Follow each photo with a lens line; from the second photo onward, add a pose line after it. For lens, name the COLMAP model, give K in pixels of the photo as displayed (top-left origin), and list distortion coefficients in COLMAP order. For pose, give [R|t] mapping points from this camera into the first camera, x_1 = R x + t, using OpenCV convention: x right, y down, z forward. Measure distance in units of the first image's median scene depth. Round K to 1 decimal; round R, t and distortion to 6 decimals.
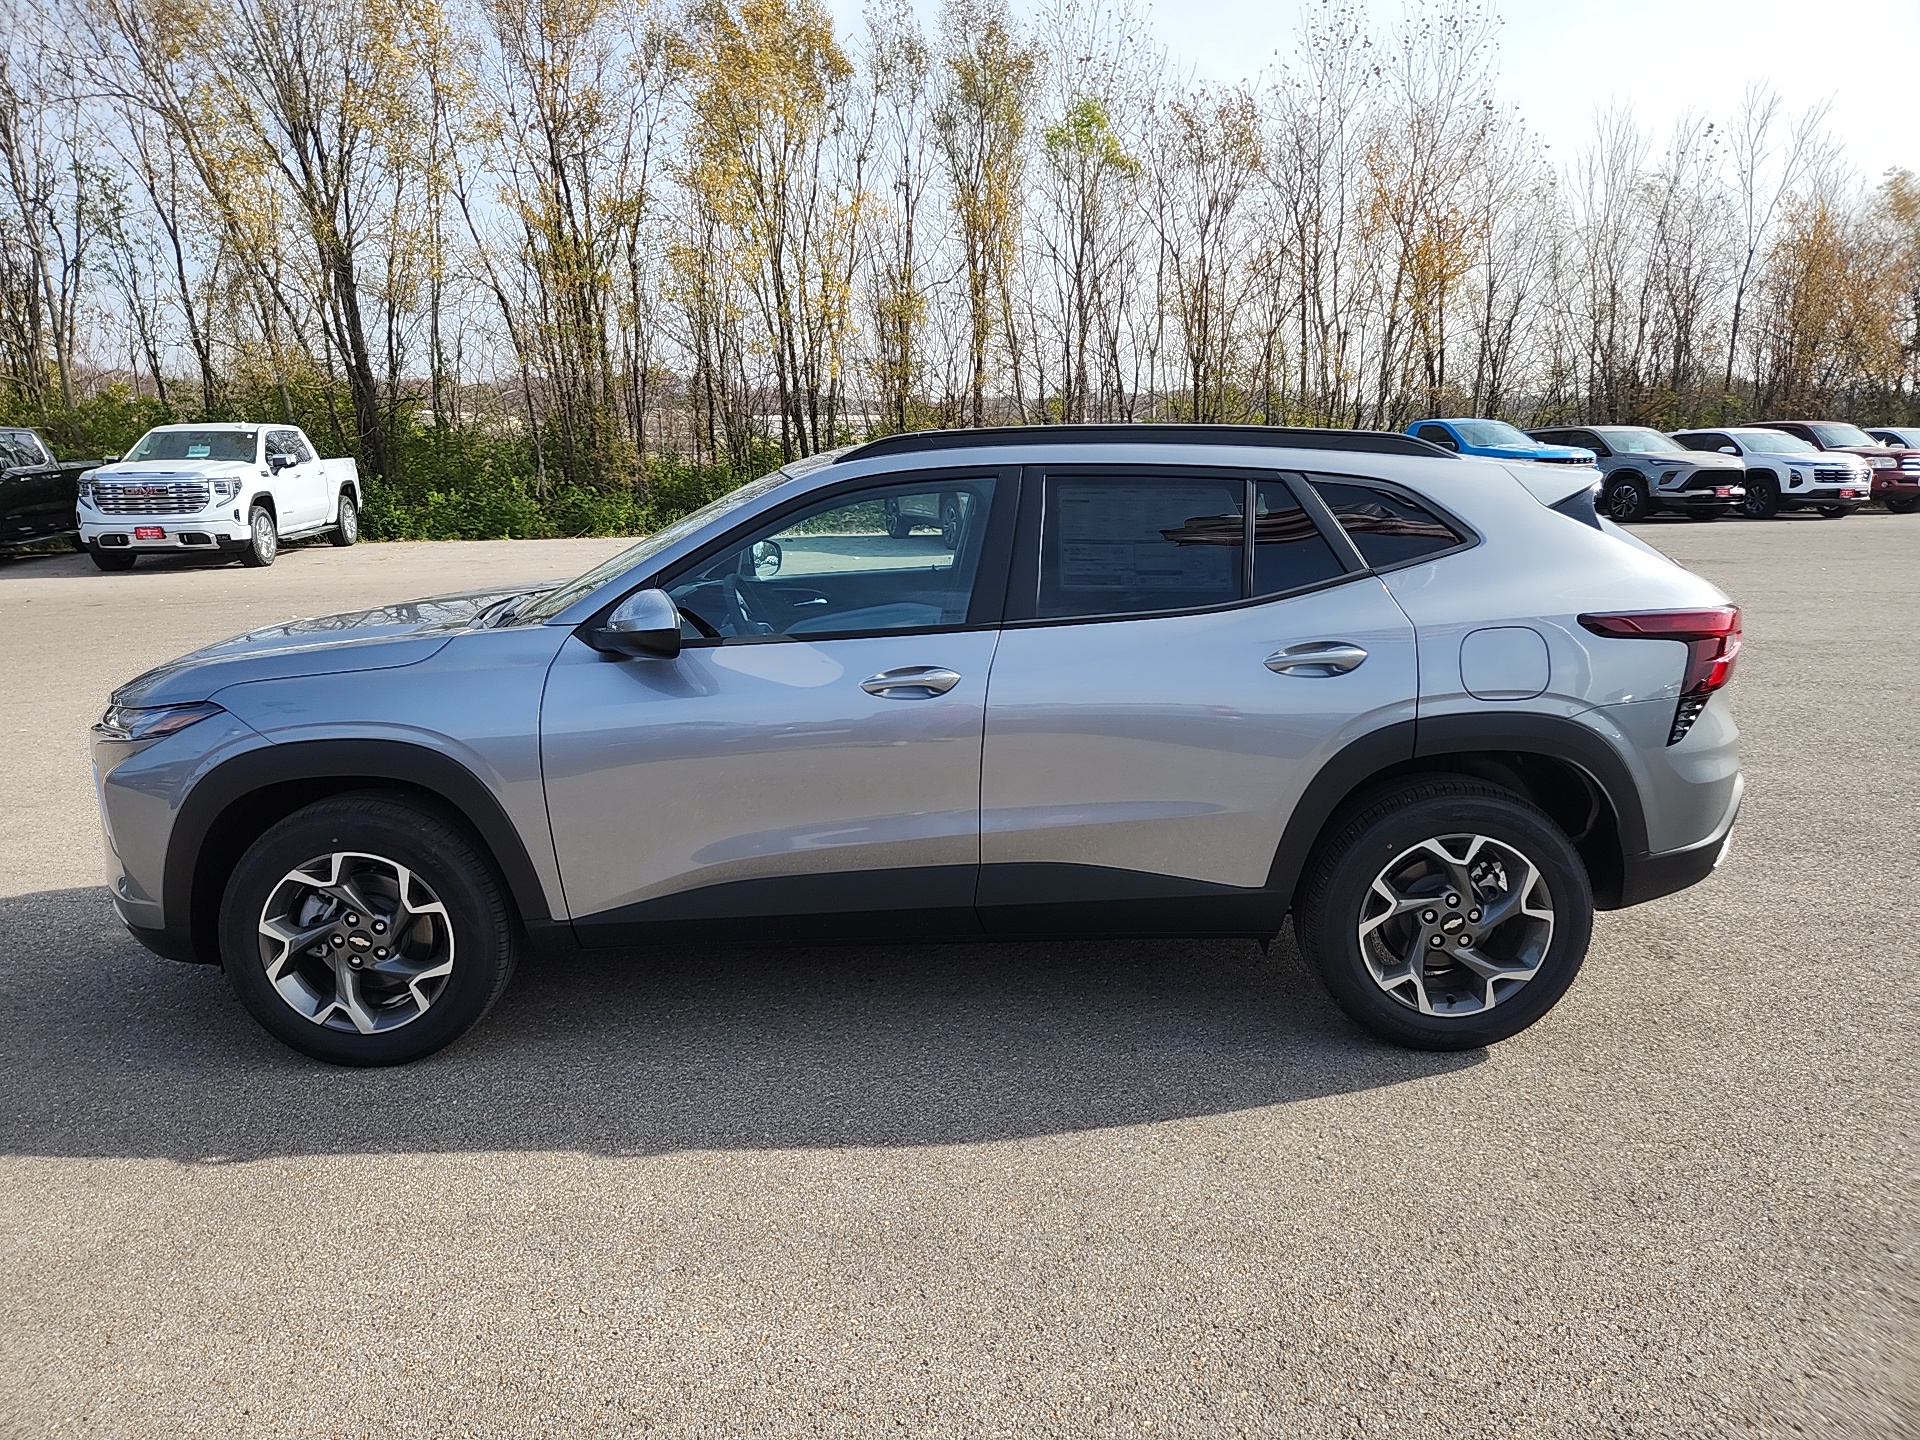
lens RADIAL K [[1272.4, 0, 962.0], [0, 1272.4, 676.8], [0, 0, 1]] dist [0.071958, -0.075570]
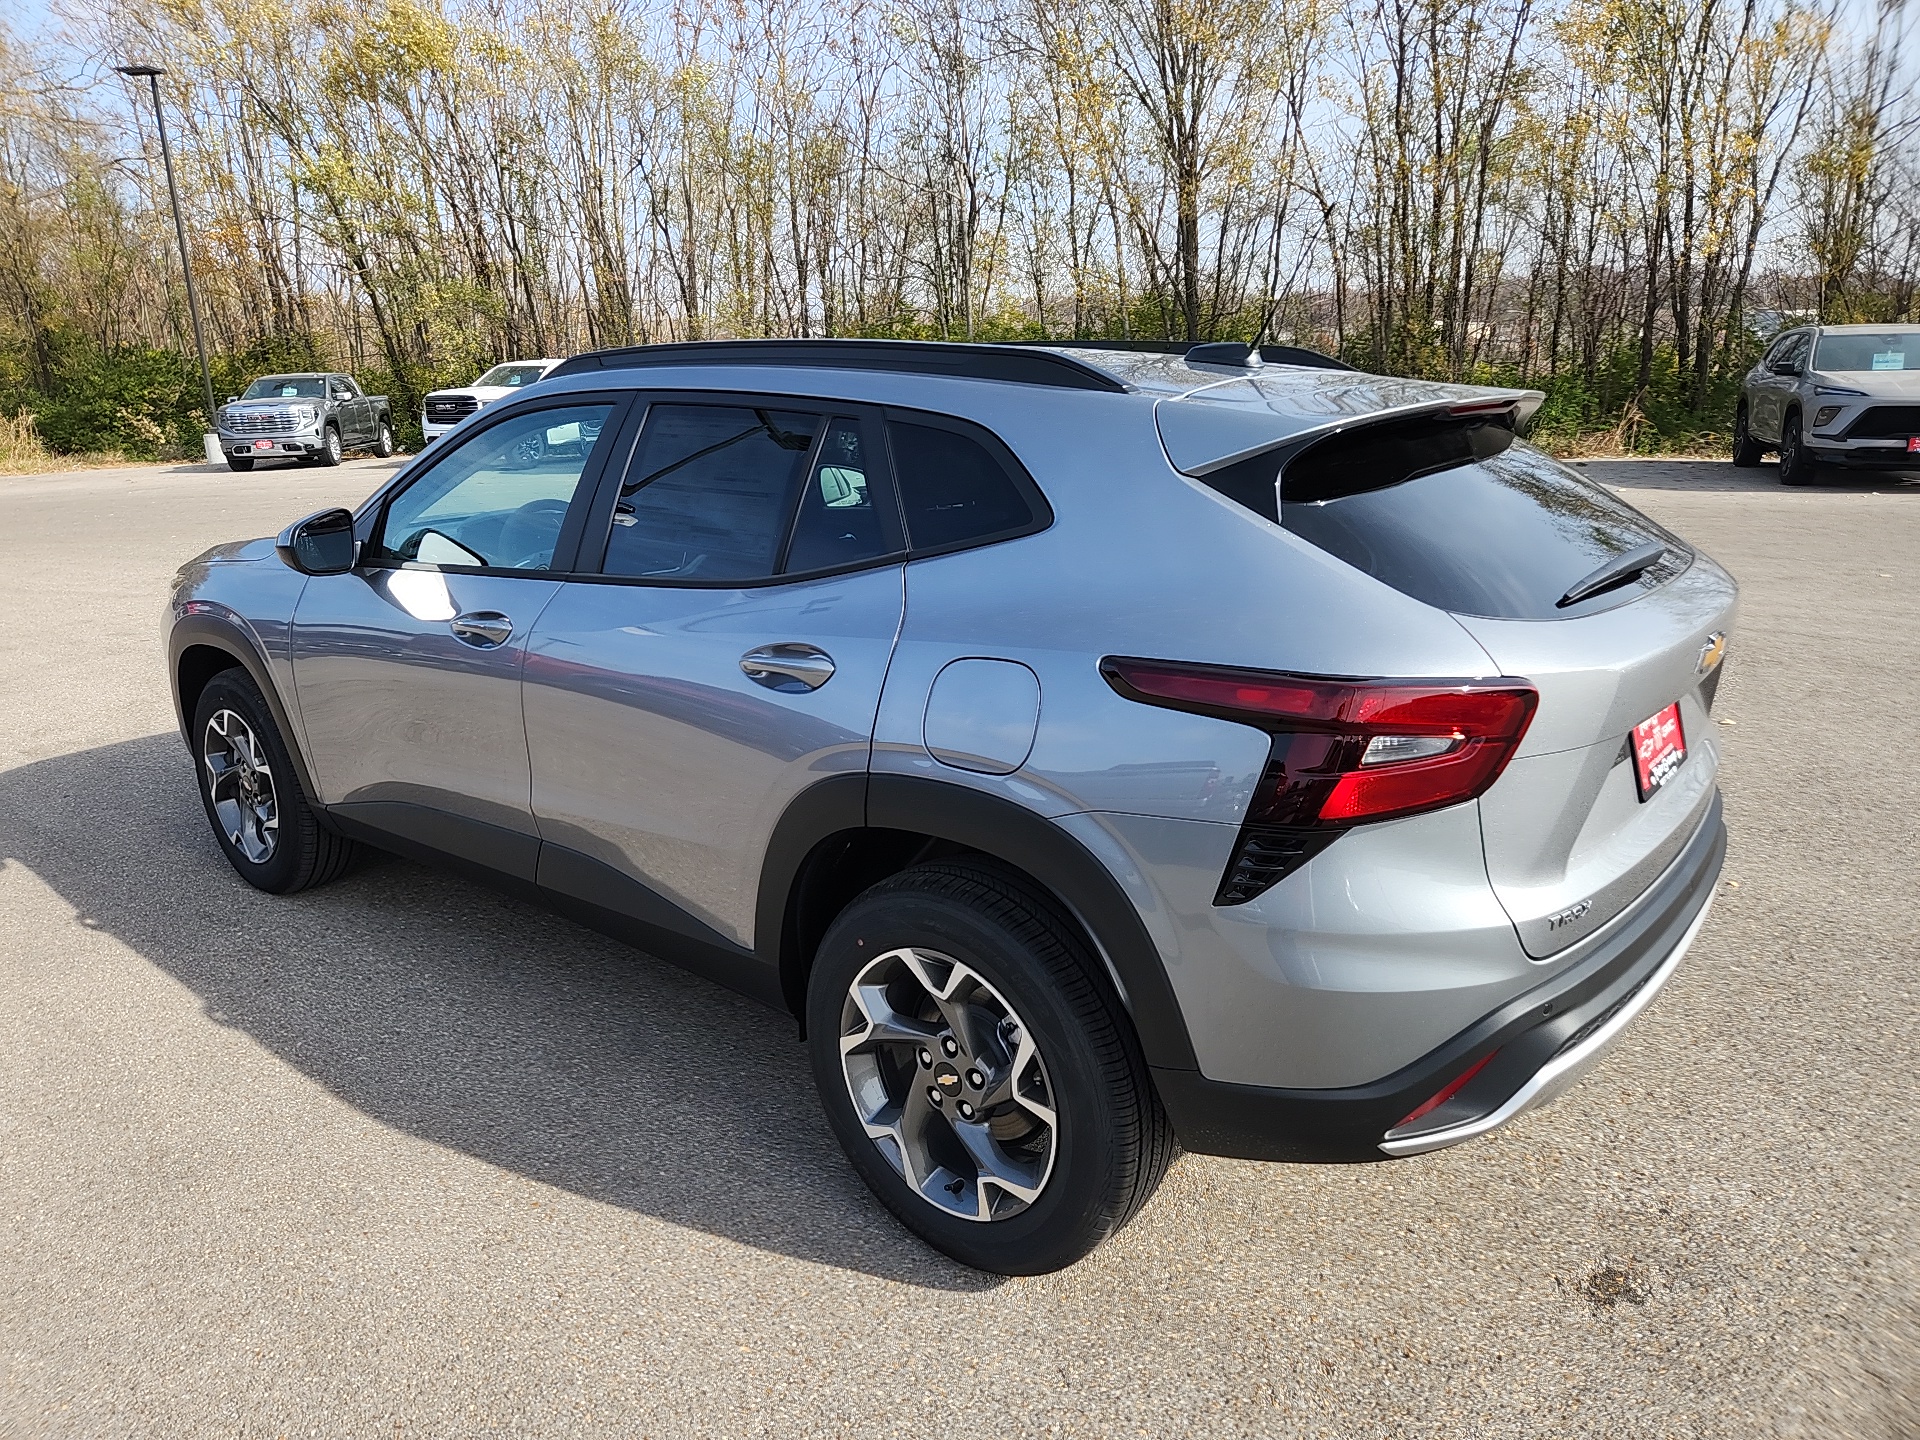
lens RADIAL K [[1260.5, 0, 930.9], [0, 1260.5, 715.3], [0, 0, 1]] dist [0.083860, -0.070438]
pose [[0.746345, 0.166085, -0.644504, 0.780404], [-0.105126, 0.985626, 0.132253, -0.086520], [0.657205, -0.030952, 0.753076, 0.496716]]
